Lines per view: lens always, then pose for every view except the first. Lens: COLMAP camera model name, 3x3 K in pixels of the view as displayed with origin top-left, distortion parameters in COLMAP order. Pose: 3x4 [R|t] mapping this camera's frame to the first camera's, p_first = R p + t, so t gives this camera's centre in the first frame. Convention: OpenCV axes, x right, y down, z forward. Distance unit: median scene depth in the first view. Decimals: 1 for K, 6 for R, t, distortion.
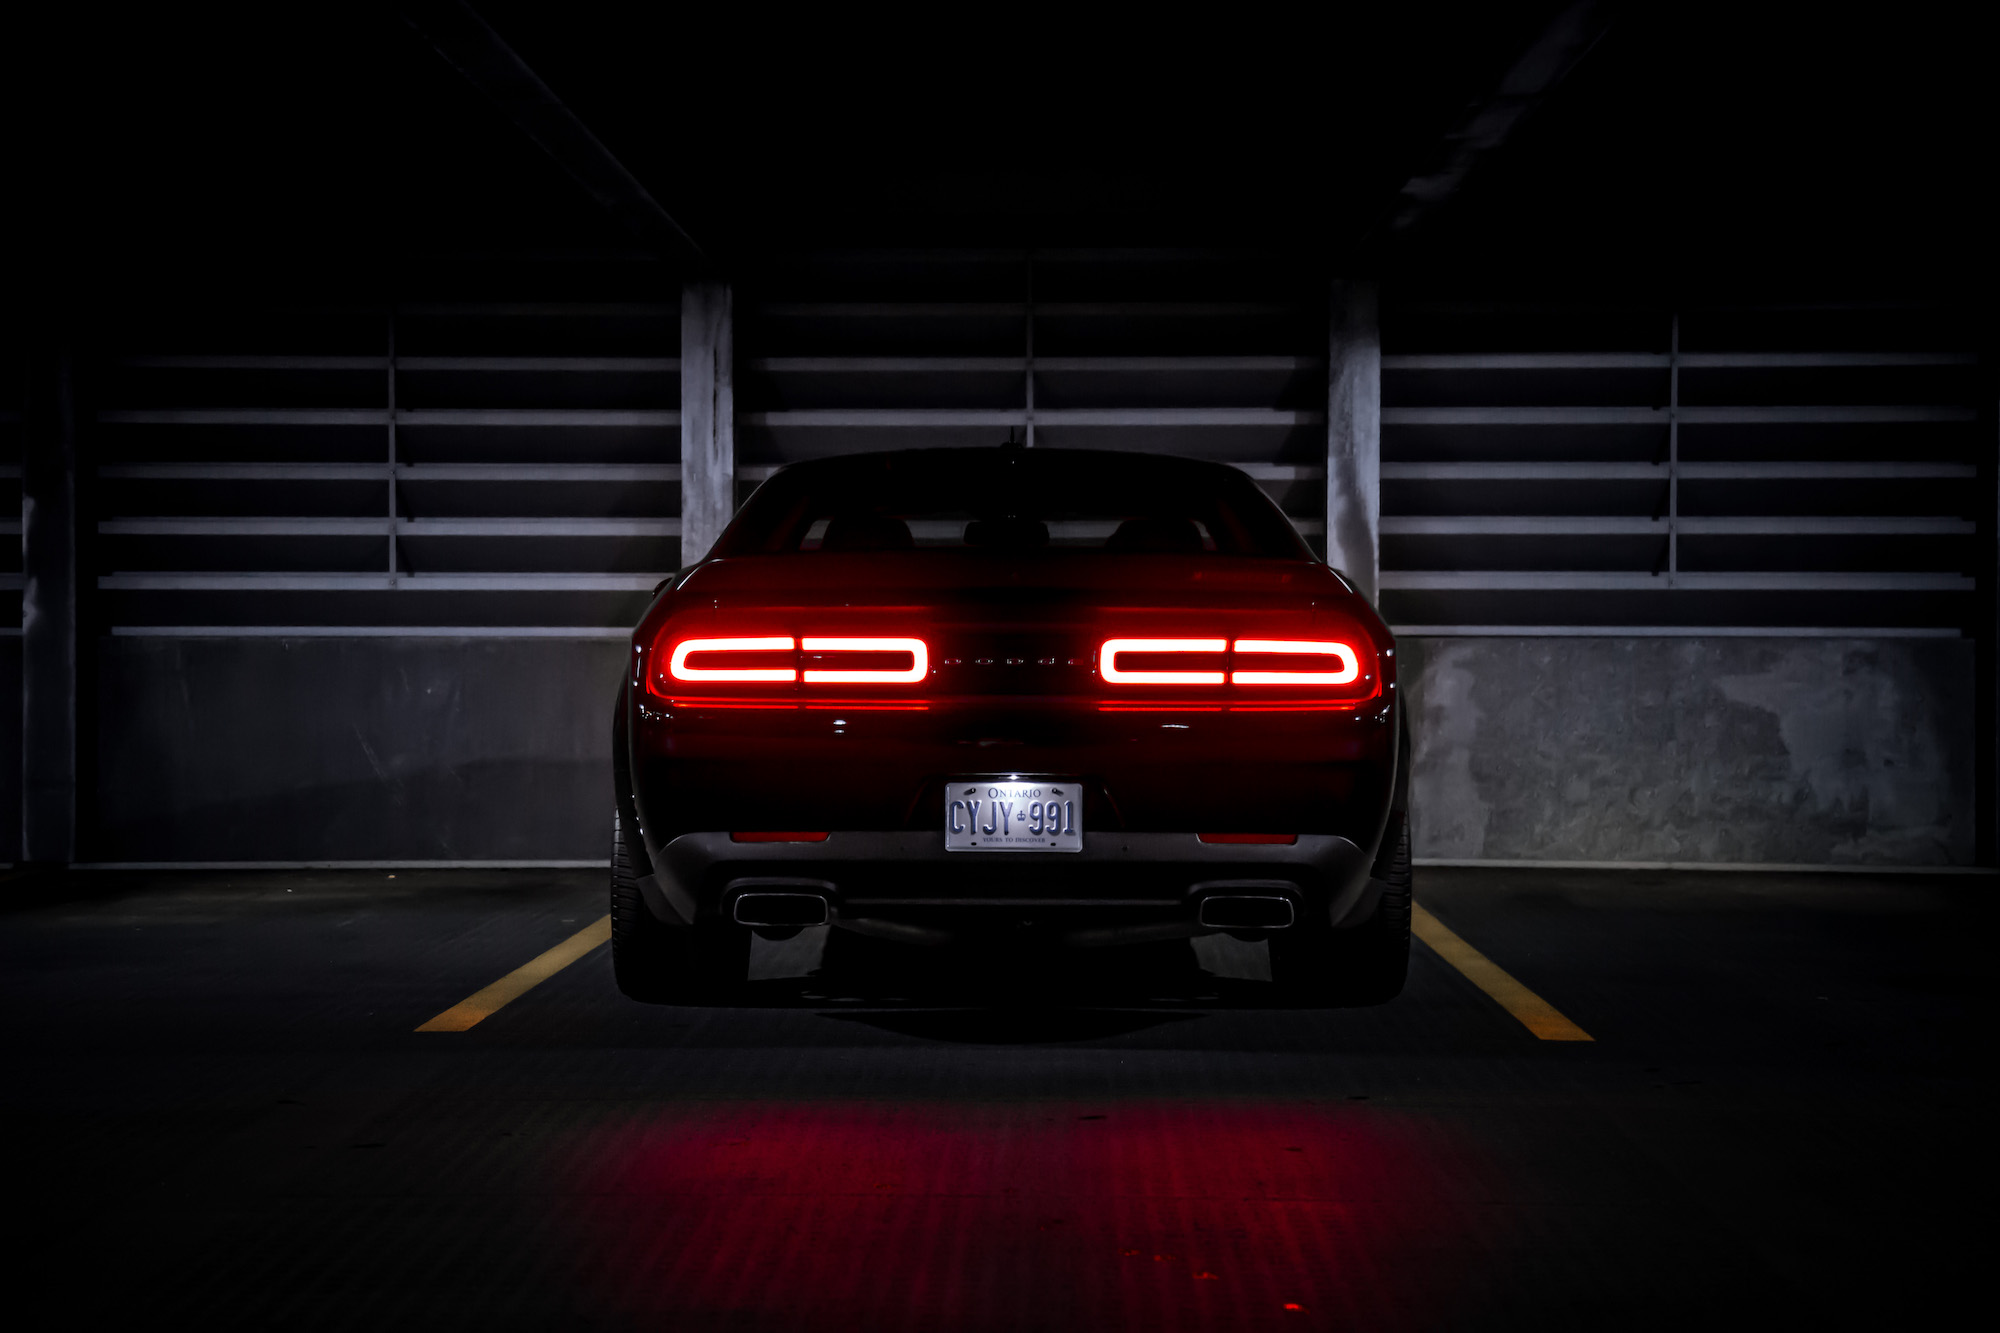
lens RADIAL K [[3383.5, 0, 1000.0], [0, 3383.5, 666.5], [0, 0, 1]] dist [0.189895, 0.031620]
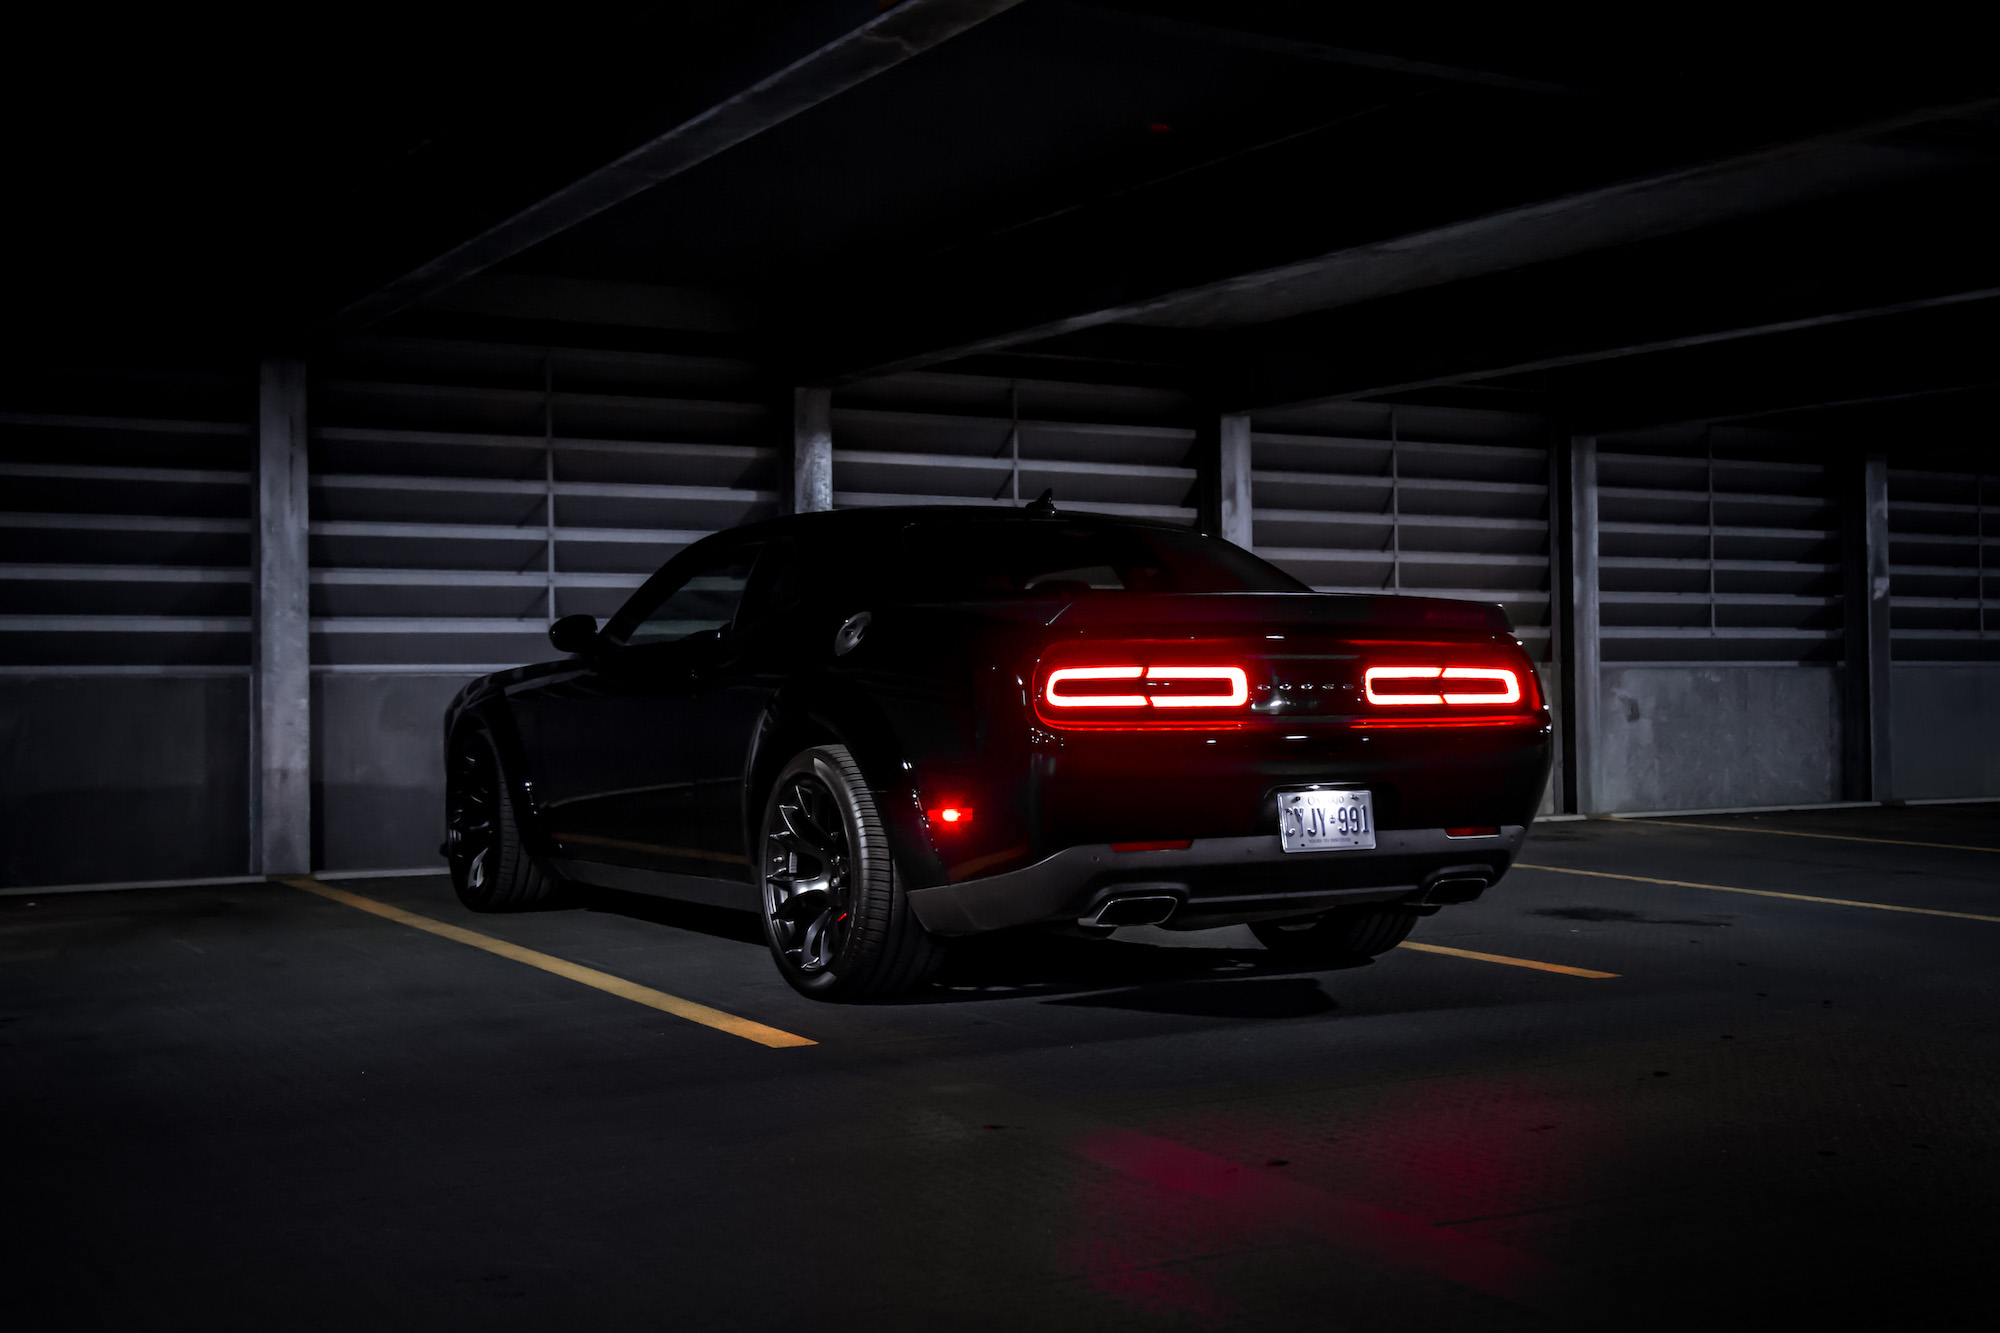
lens RADIAL K [[2401.2, 0, 1000.0], [0, 2401.2, 666.5], [0, 0, 1]] dist [0.007576, 0.011151]
pose [[0.853251, -0.002741, 0.521493, -0.514785], [0.009816, 0.999893, -0.010805, -0.000605], [-0.521407, 0.014339, 0.853187, 0.349876]]
